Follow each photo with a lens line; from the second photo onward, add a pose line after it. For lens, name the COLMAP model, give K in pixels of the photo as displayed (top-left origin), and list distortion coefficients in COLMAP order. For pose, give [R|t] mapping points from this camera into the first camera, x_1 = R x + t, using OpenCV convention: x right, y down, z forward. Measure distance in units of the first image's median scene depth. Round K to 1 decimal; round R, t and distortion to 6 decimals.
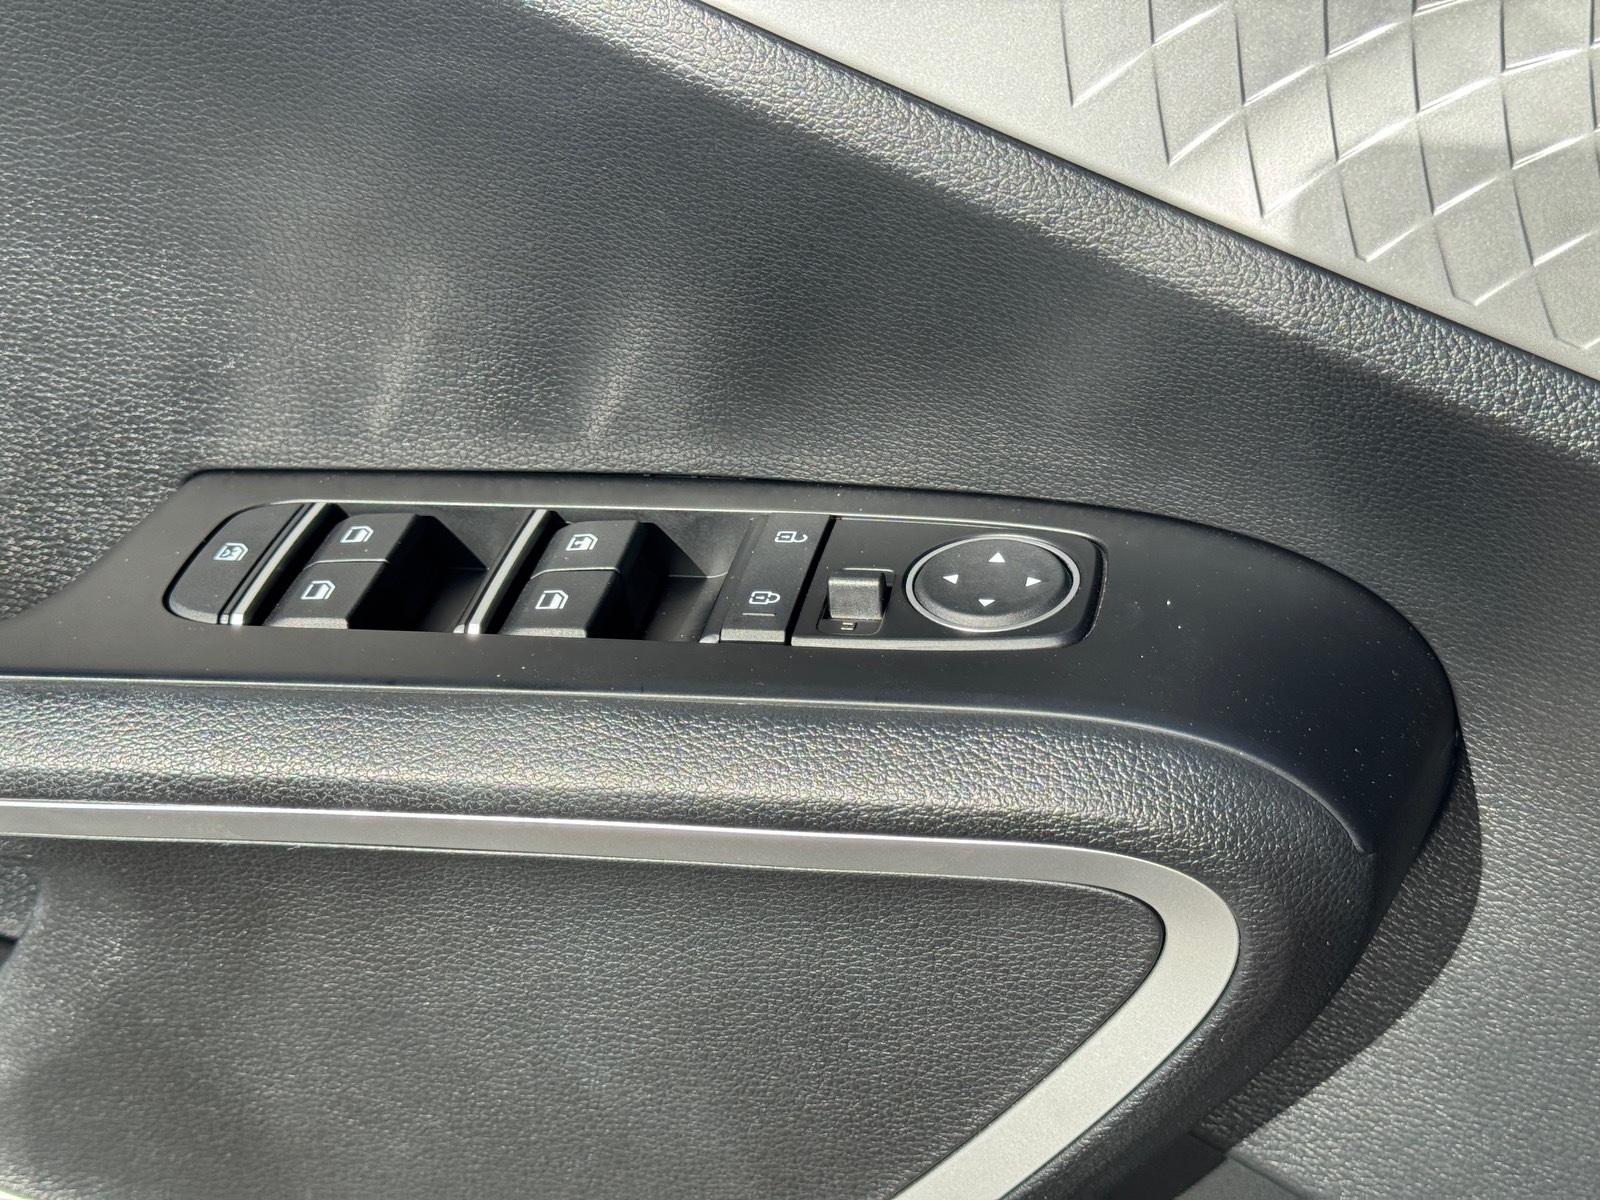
lens RADIAL K [[2222.9, 0, 827.3], [0, 2222.9, 591.1], [0, 0, 1]] dist [0.181463, -0.482628]
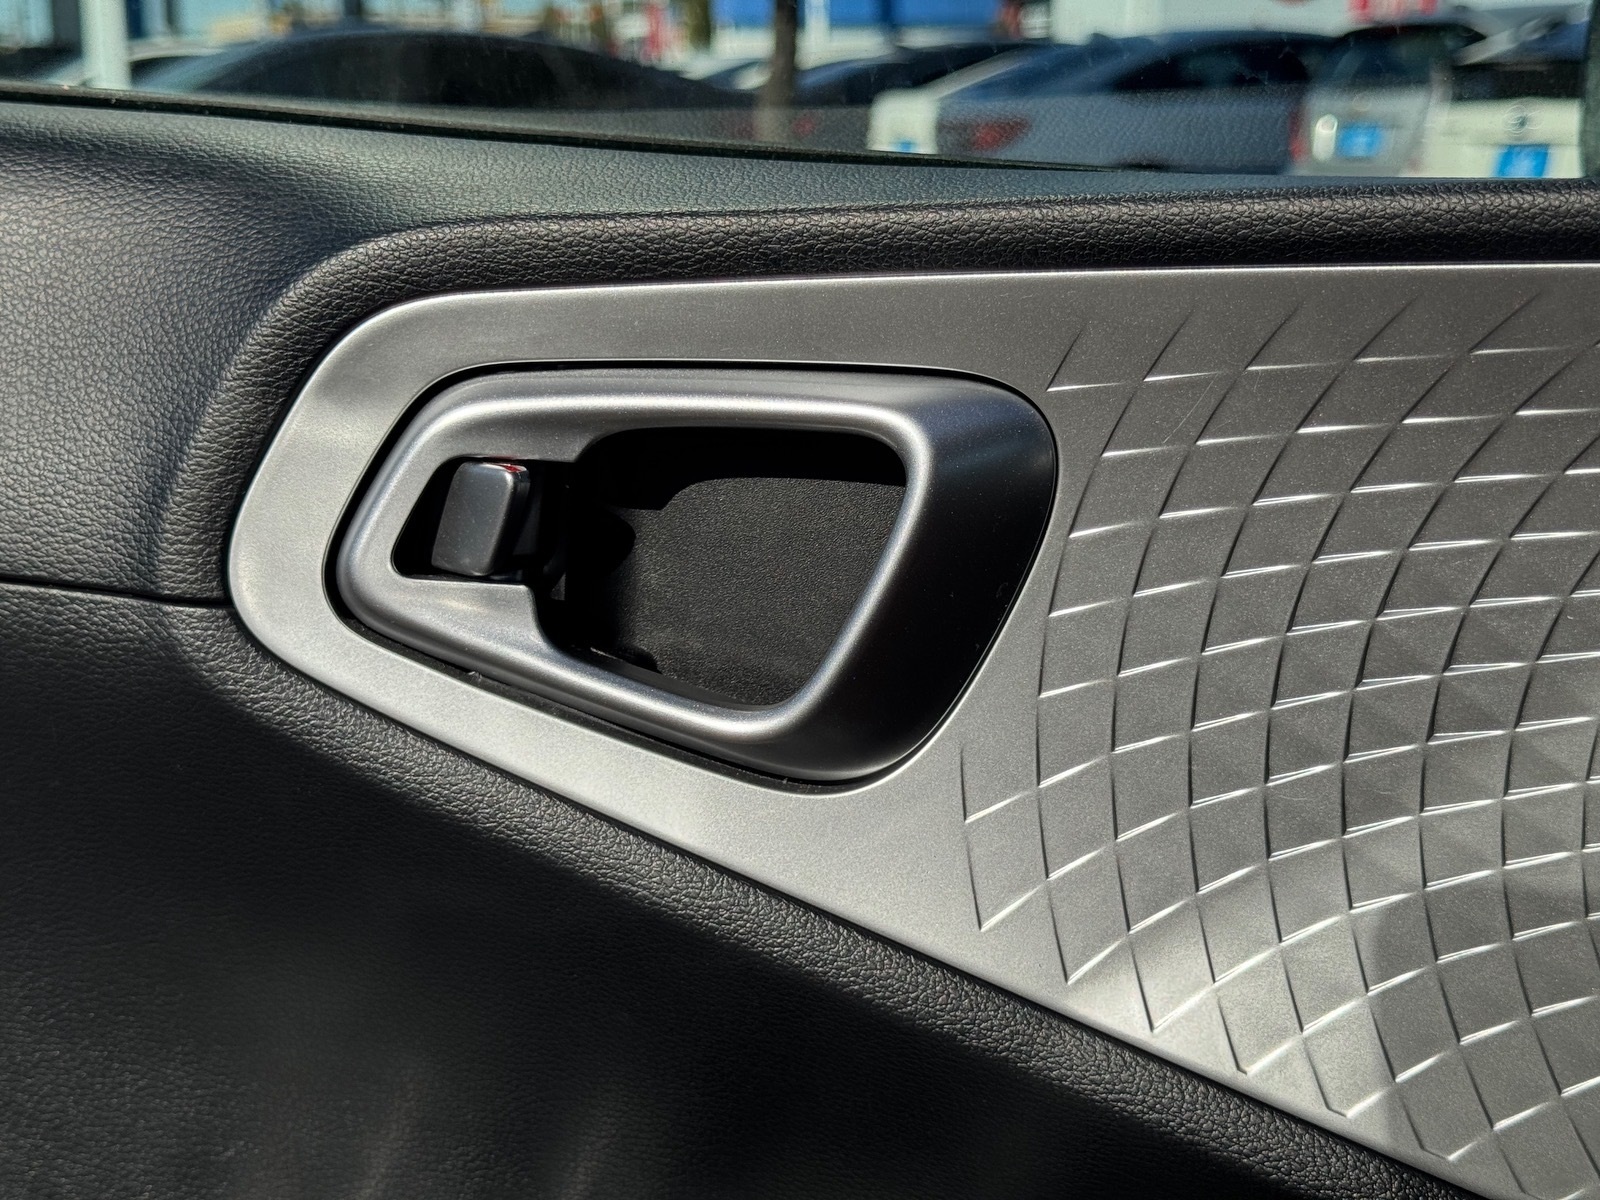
lens RADIAL K [[2222.9, 0, 827.3], [0, 2222.9, 591.1], [0, 0, 1]] dist [0.181463, -0.482628]
pose [[0.999746, -0.004489, -0.022098, 0.049035], [-0.002524, 0.951547, -0.307493, -0.026853], [0.022408, 0.307470, 0.951294, -0.113583]]
